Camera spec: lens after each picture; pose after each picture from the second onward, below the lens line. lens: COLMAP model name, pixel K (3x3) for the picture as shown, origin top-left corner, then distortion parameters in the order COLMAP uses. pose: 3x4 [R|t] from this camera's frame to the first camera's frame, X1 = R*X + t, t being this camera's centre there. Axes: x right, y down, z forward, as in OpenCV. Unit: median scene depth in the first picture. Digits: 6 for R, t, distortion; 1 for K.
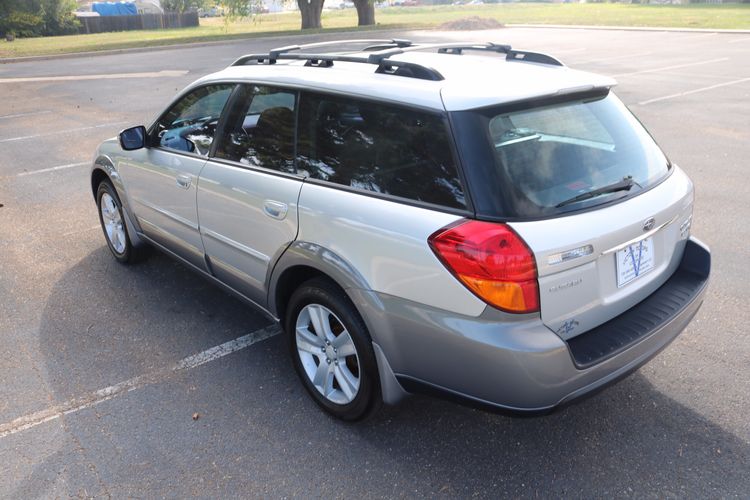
lens RADIAL K [[671.9, 0, 373.7], [0, 671.9, 261.7], [0, 0, 1]] dist [-0.159291, 0.133009]
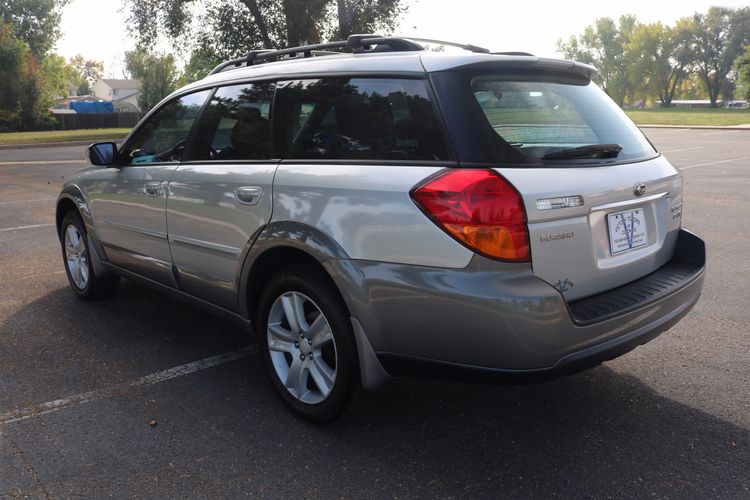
lens RADIAL K [[691.6, 0, 375.0], [0, 691.6, 250.0], [0, 0, 1]] dist [-0.146211, 0.118648]
pose [[0.999387, 0.001994, 0.034943, -0.001482], [0.004248, 0.984088, -0.177633, 0.170983], [-0.034742, 0.177673, 0.983476, 0.044060]]
